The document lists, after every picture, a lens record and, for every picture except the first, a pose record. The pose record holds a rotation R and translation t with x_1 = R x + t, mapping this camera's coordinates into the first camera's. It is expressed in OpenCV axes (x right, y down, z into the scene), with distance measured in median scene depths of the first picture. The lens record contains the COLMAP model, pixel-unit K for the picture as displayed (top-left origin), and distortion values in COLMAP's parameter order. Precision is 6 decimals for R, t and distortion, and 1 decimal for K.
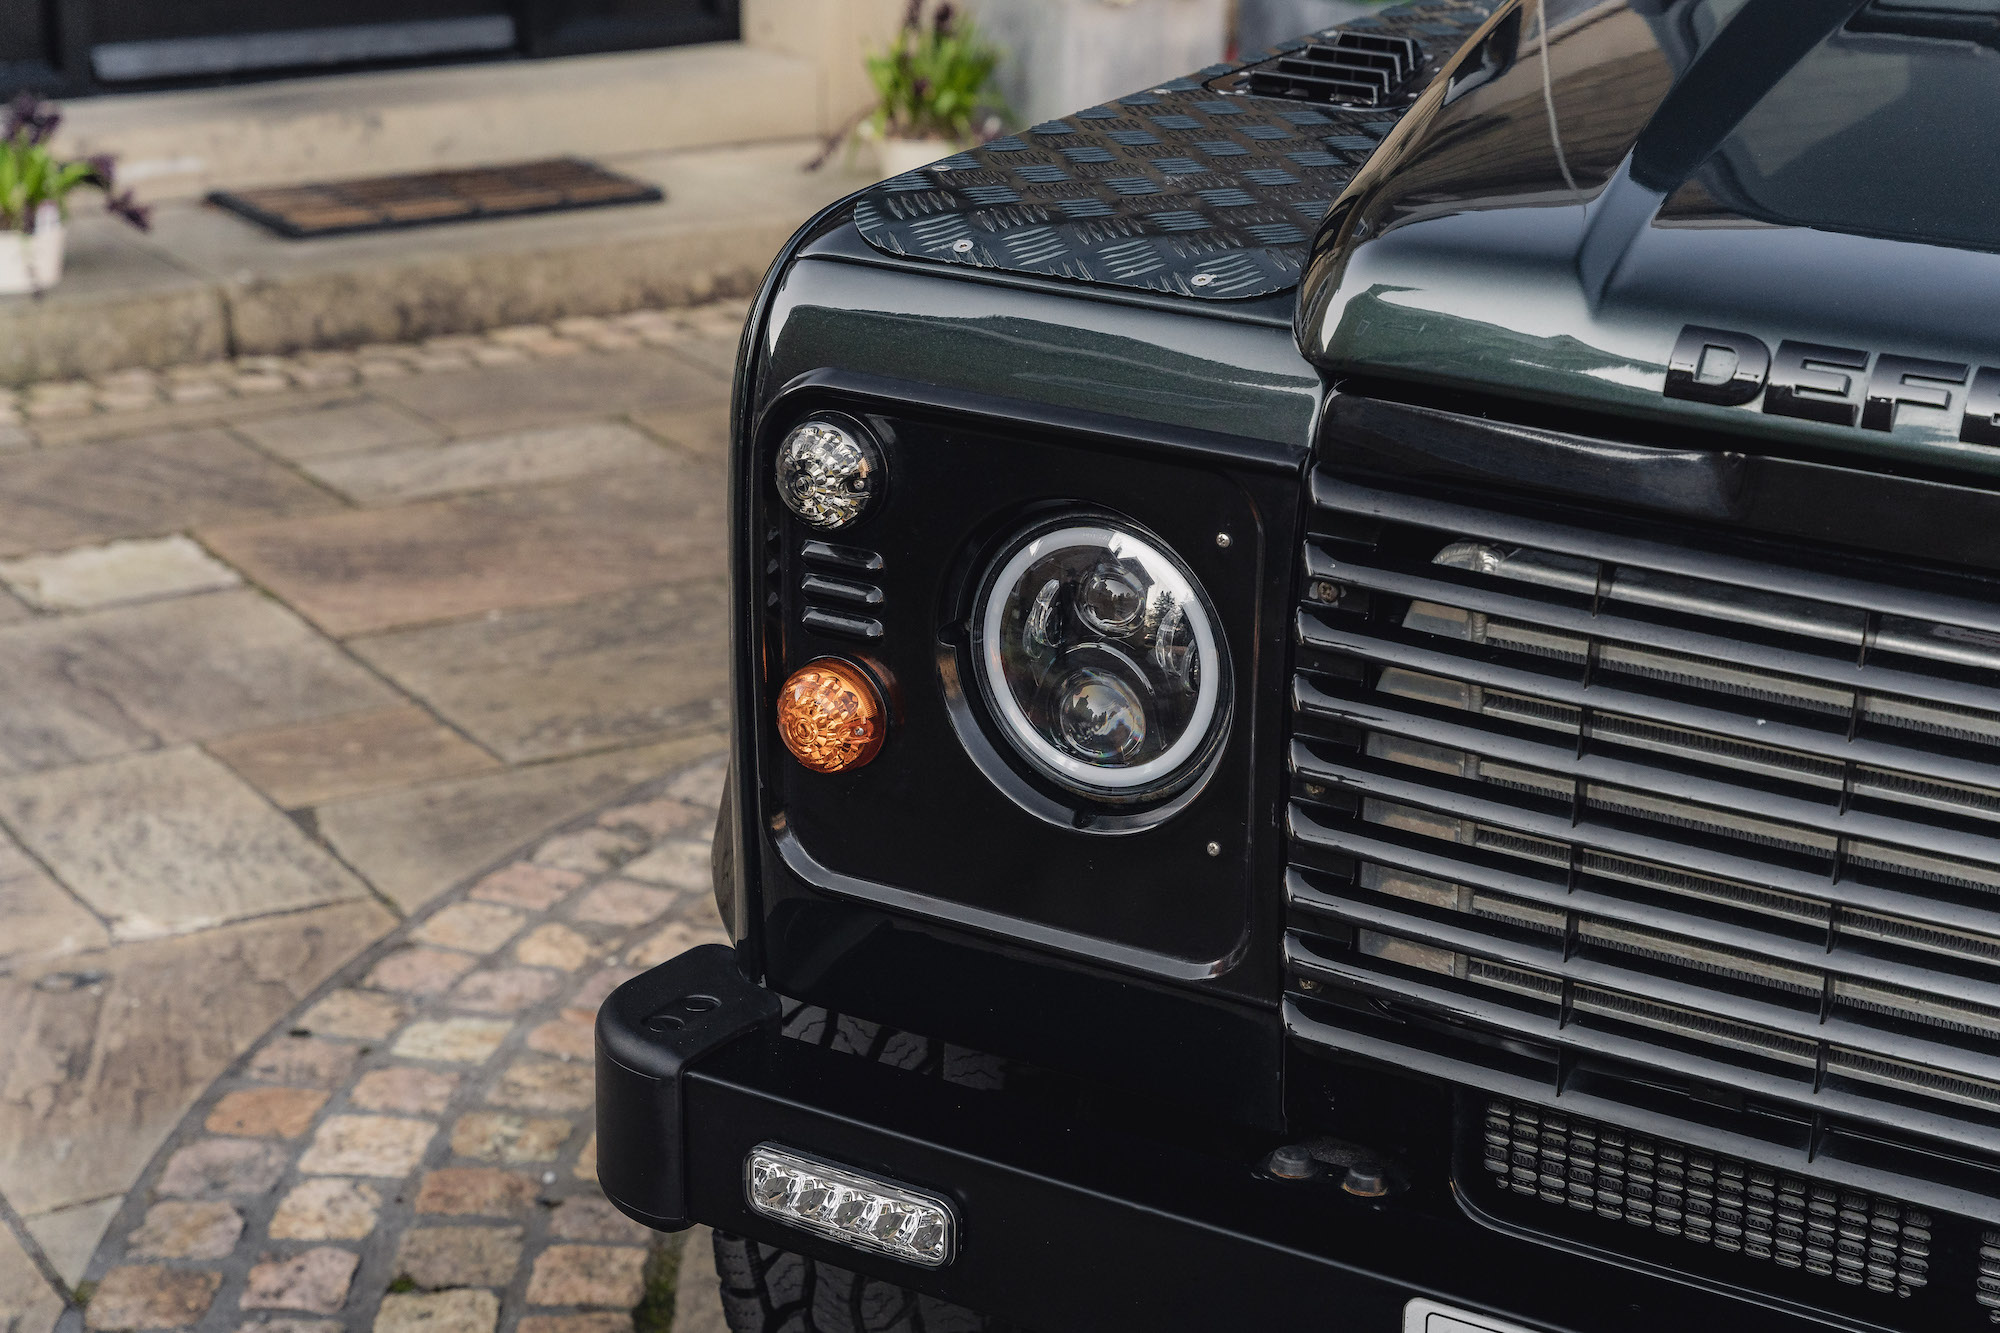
lens RADIAL K [[3720.8, 0, 1005.5], [0, 3720.8, 668.0], [0, 0, 1]] dist [0.048756, 0.000000]
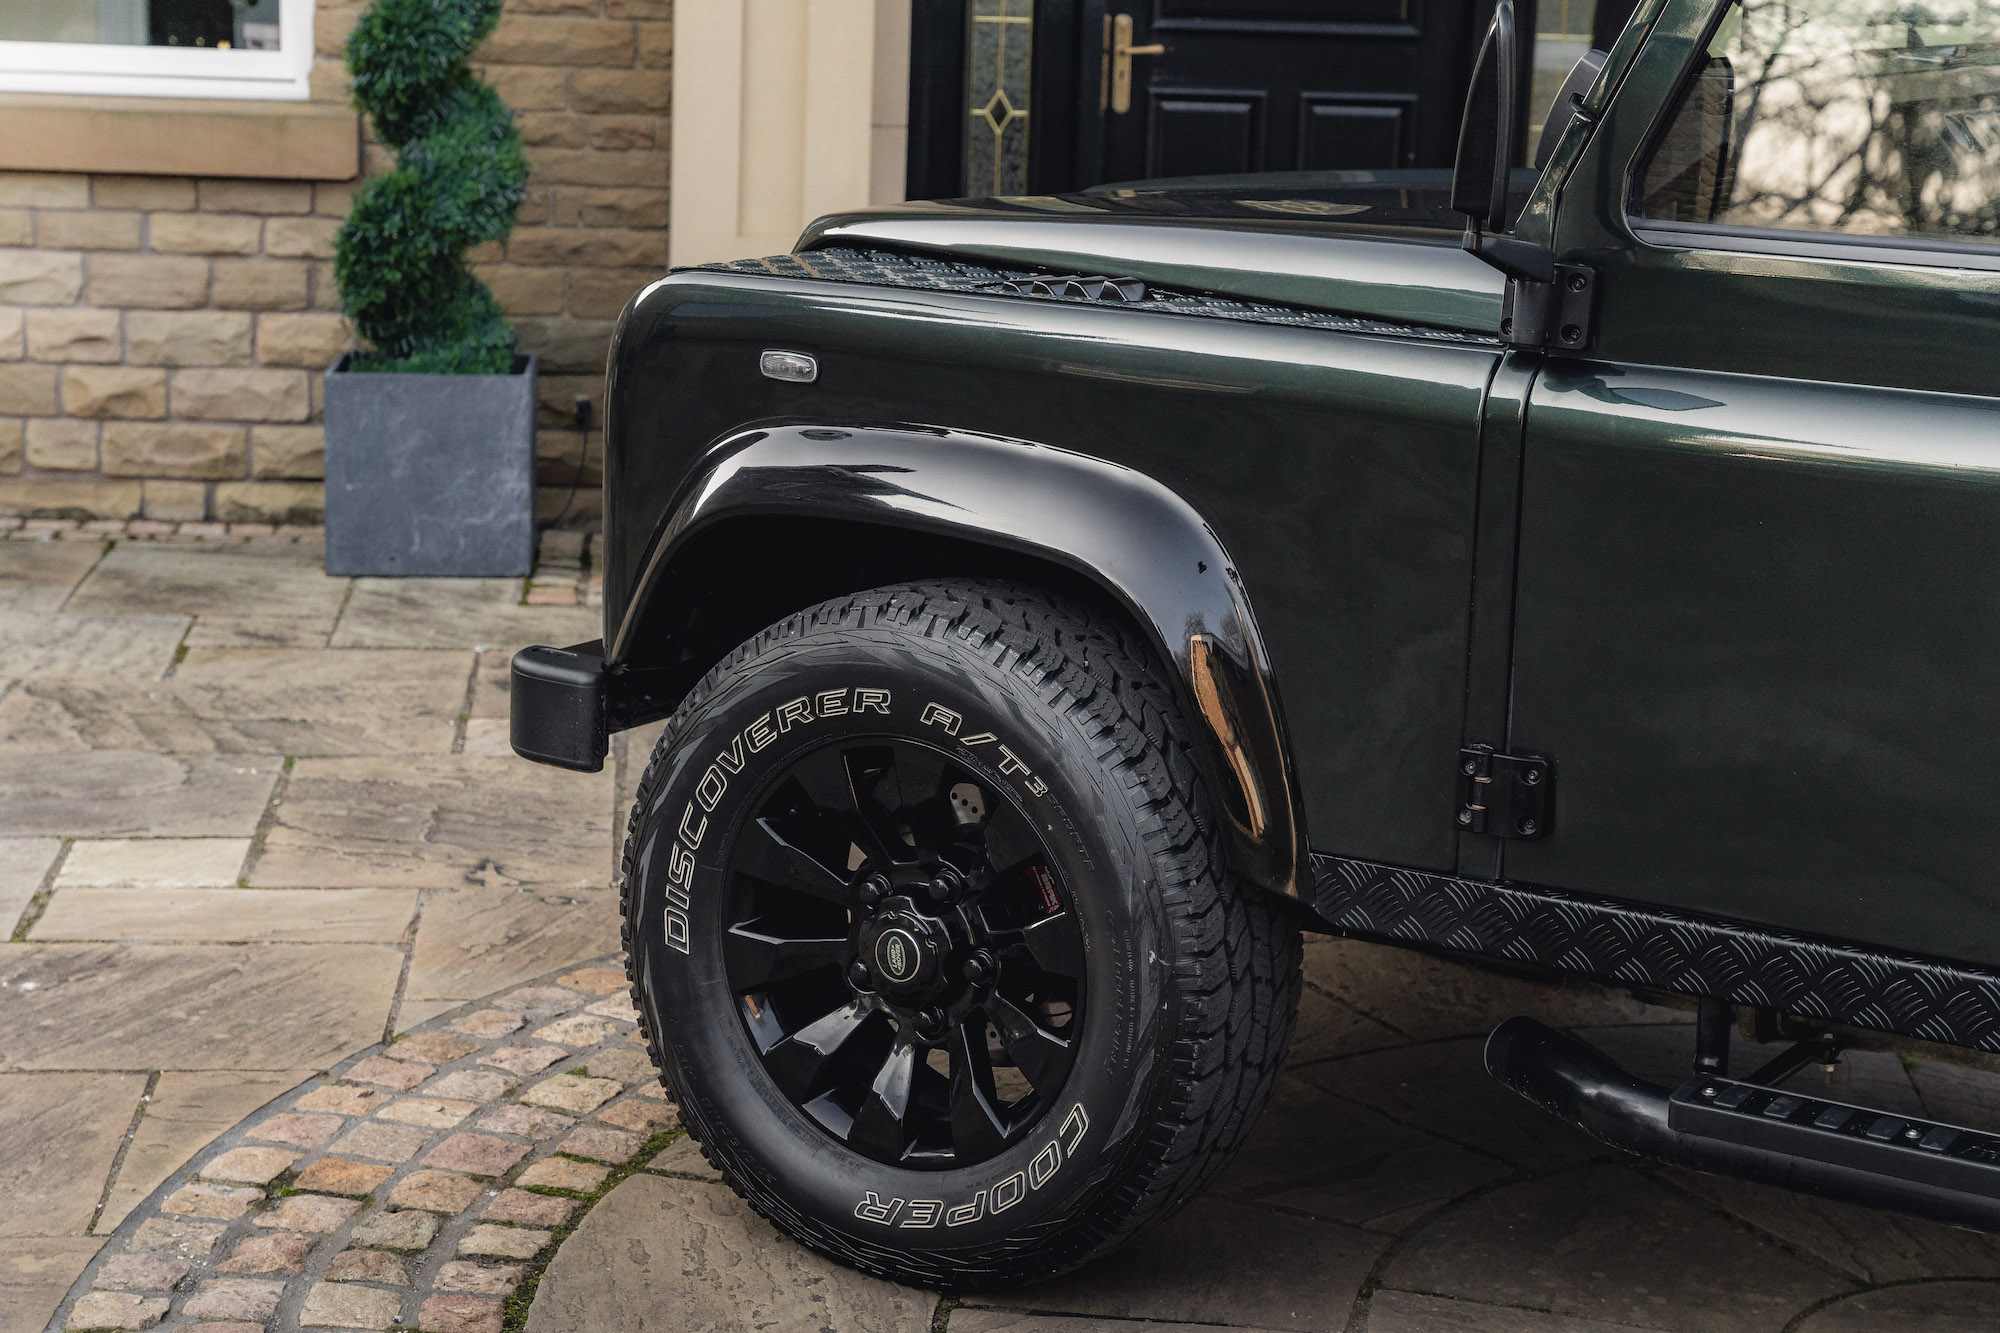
lens RADIAL K [[3523.7, 0, 1013.2], [0, 3523.7, 673.0], [0, 0, 1]] dist [0.034423, 0.000000]
pose [[0.899136, 0.115540, -0.422144, 0.465513], [-0.163905, 0.983227, -0.079997, 0.072697], [0.405820, 0.141119, 0.902992, -0.198247]]
